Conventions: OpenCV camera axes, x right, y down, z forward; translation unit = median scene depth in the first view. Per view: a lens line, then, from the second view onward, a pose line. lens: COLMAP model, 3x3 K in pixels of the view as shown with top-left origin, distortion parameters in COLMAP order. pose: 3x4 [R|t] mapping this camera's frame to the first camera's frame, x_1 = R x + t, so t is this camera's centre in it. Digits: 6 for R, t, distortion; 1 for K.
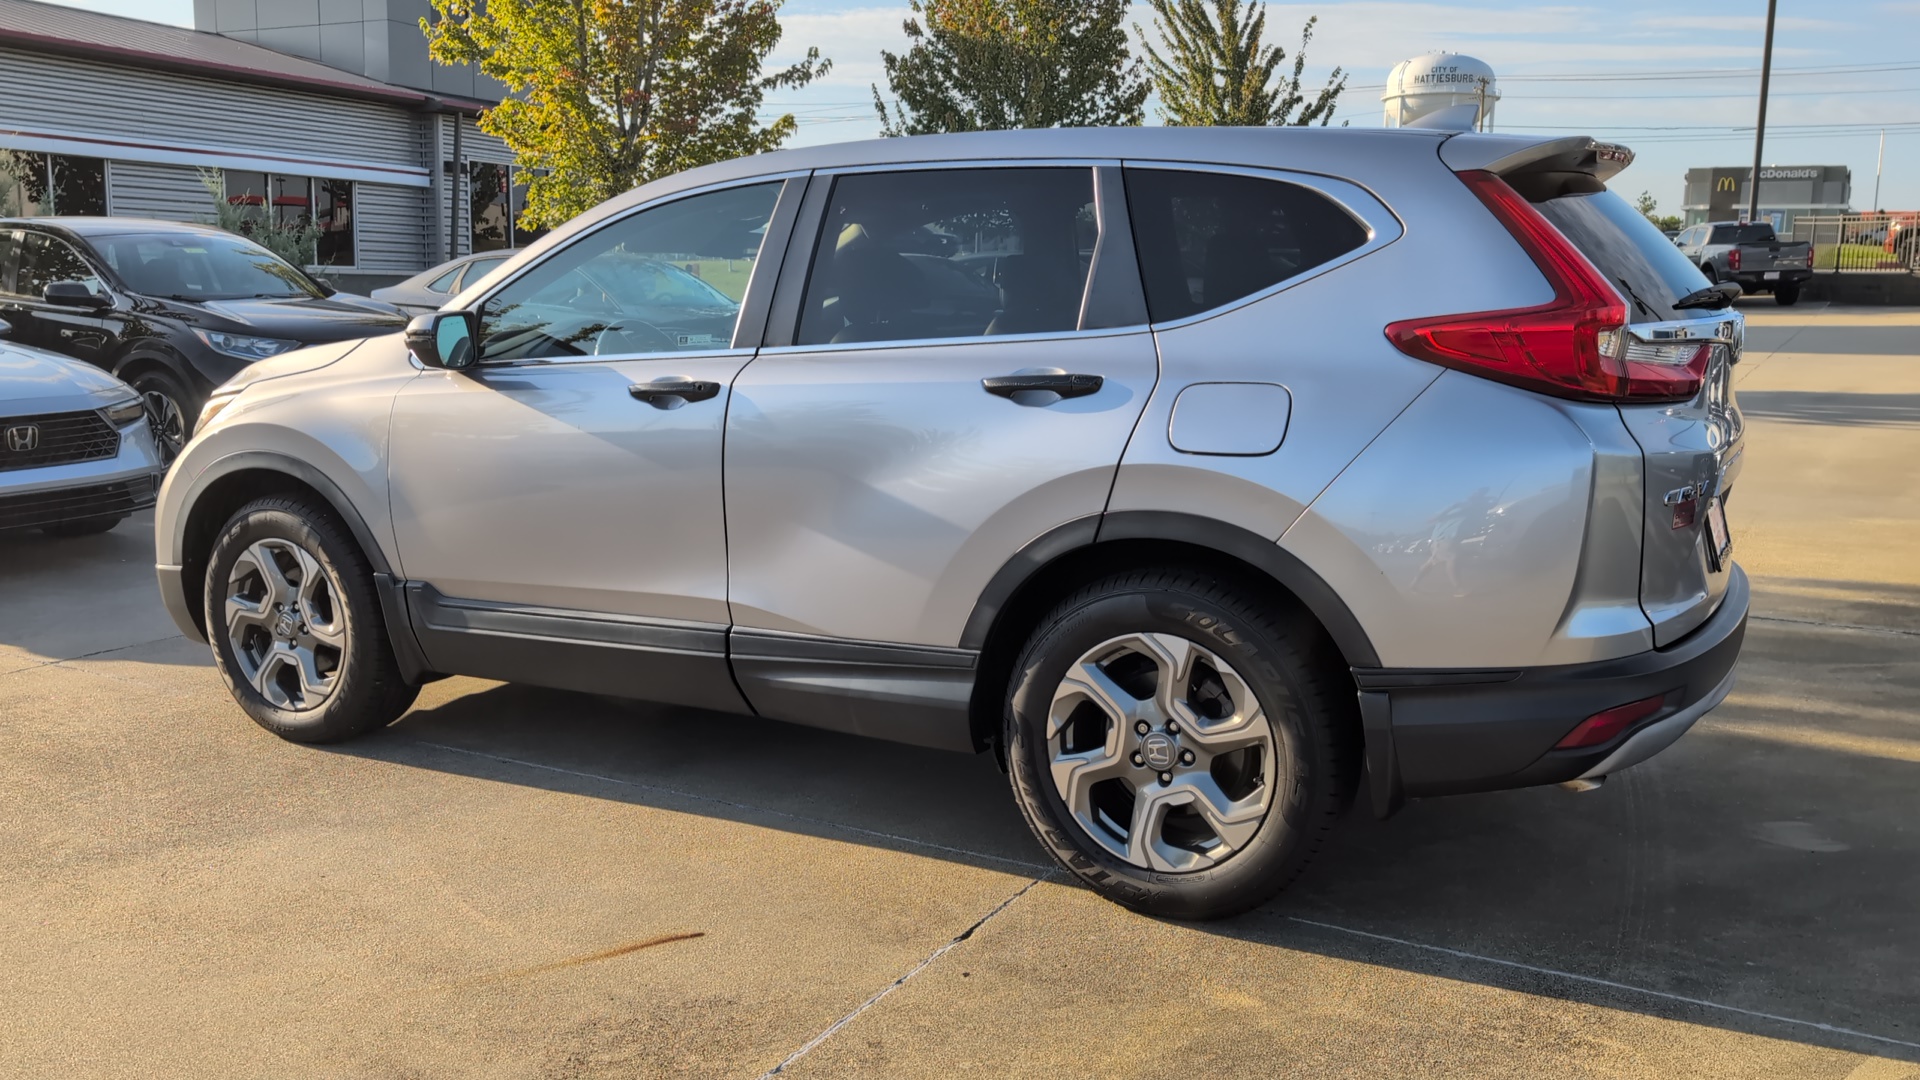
lens RADIAL K [[1602.2, 0, 957.7], [0, 1602.2, 532.3], [0, 0, 1]] dist [0.041835, -0.082836]
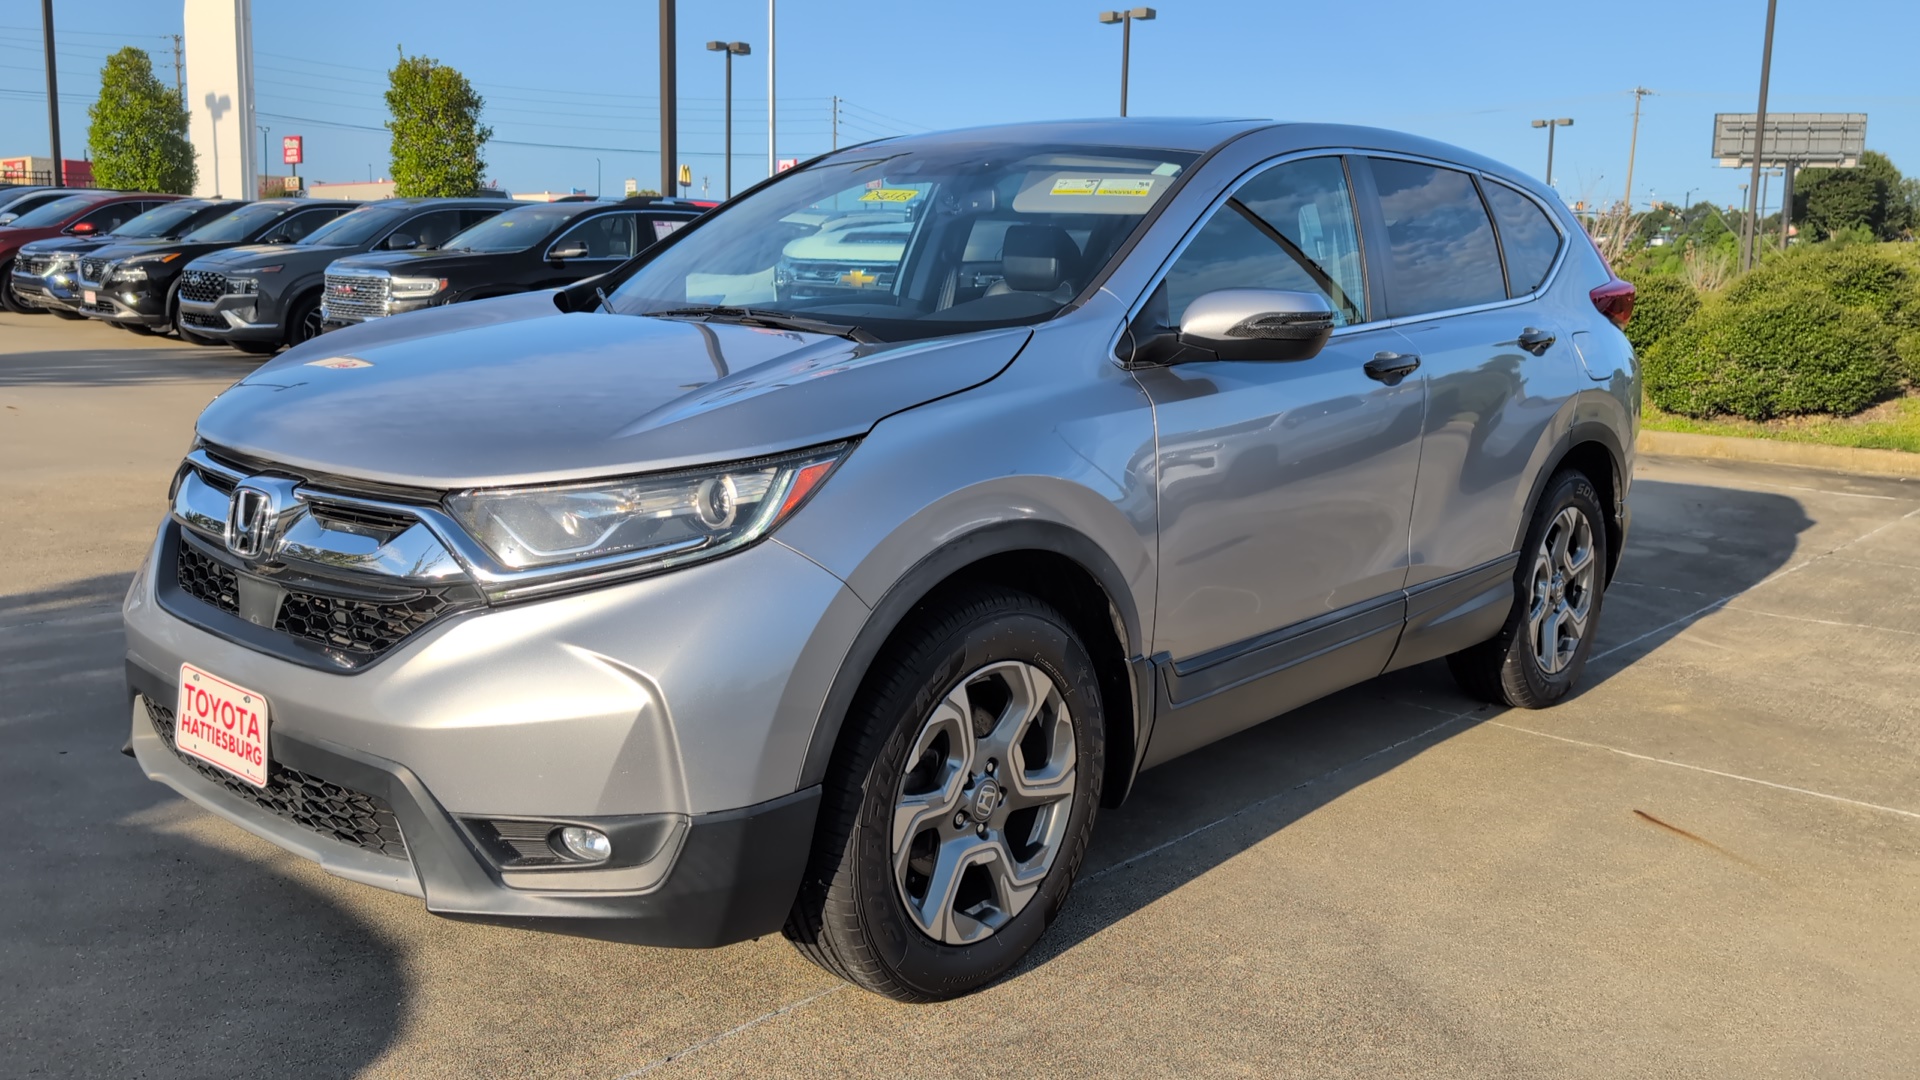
lens RADIAL K [[1602.2, 0, 953.7], [0, 1602.2, 539.6], [0, 0, 1]] dist [0.041835, -0.082836]
pose [[0.201466, -0.158102, 0.966652, -1.352753], [0.126023, 0.982869, 0.134489, -0.169262], [-0.971355, 0.094726, 0.217939, 1.182365]]
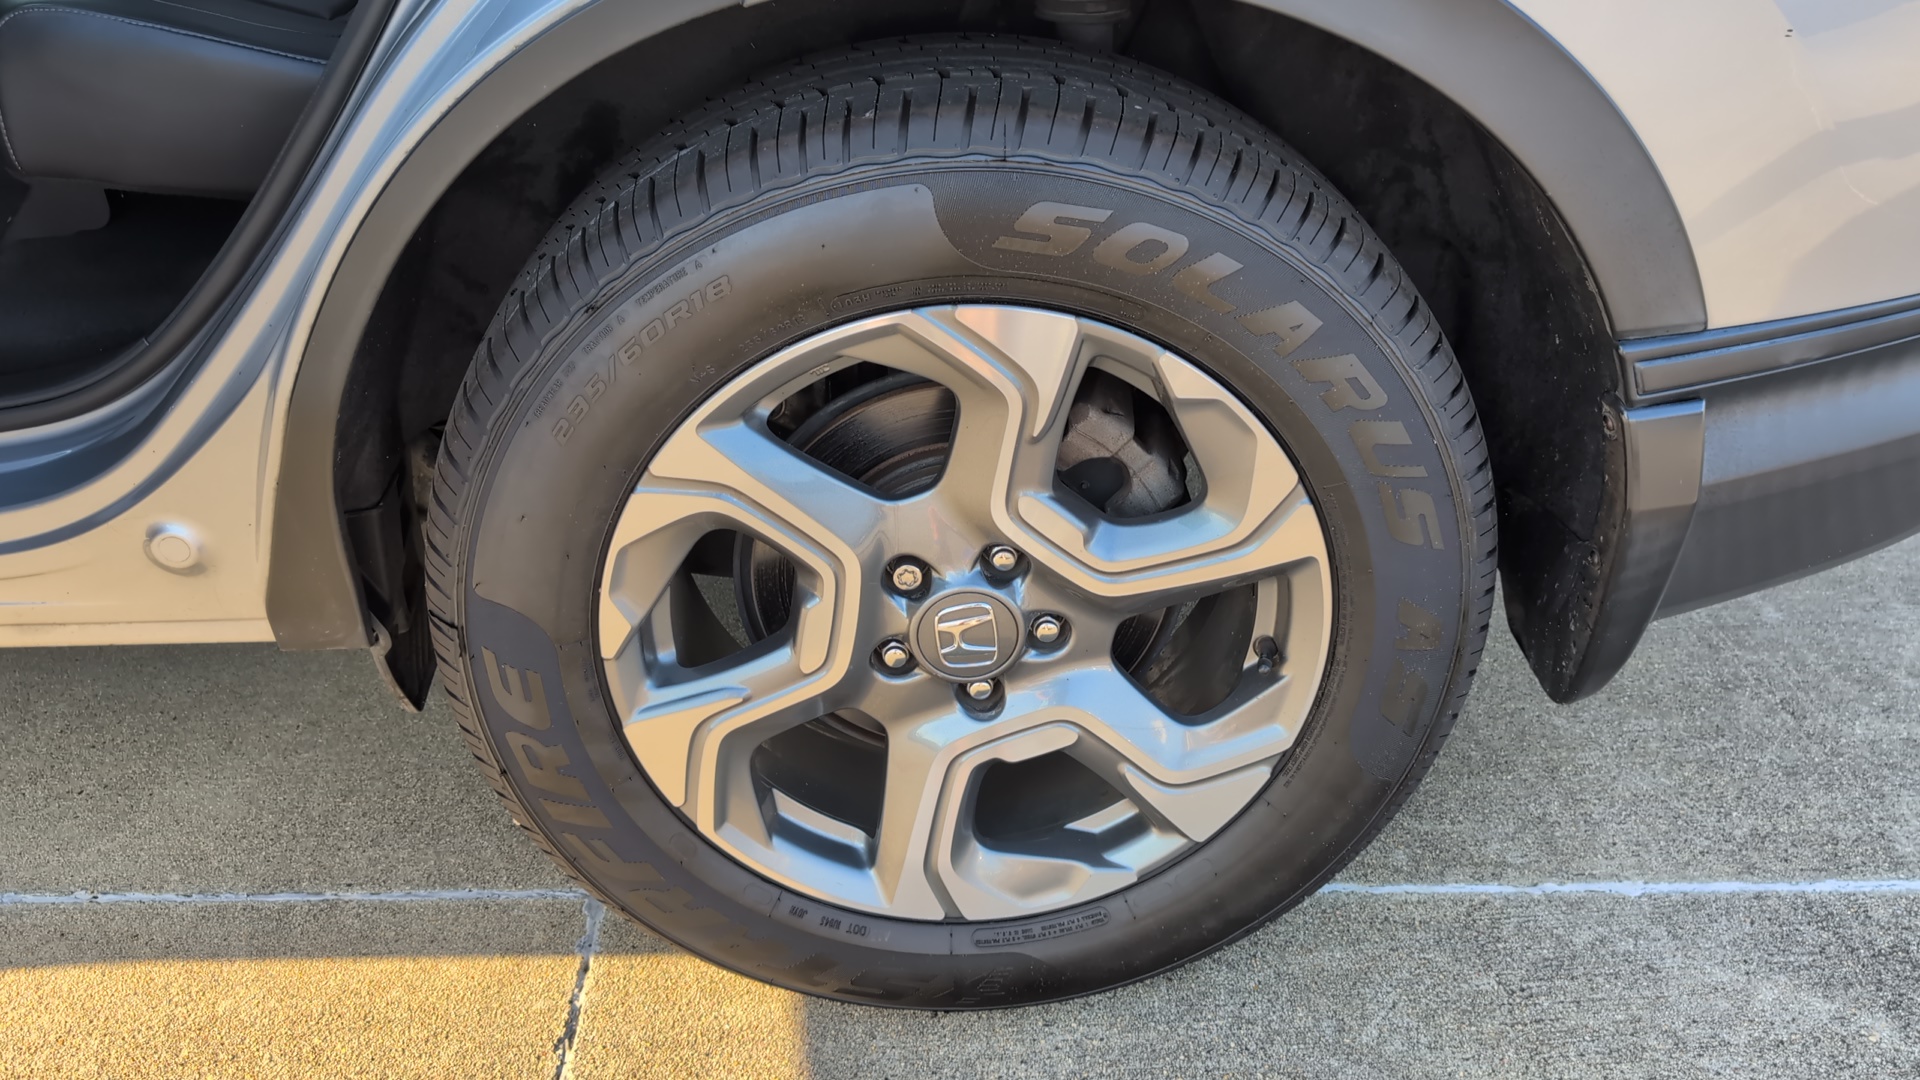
lens RADIAL K [[1602.2, 0, 954.2], [0, 1602.2, 497.6], [0, 0, 1]] dist [0.041835, -0.082836]
pose [[0.852777, -0.243331, 0.462127, -0.024735], [0.063576, 0.926619, 0.370589, -0.014547], [-0.518391, -0.286649, 0.805669, 0.721913]]
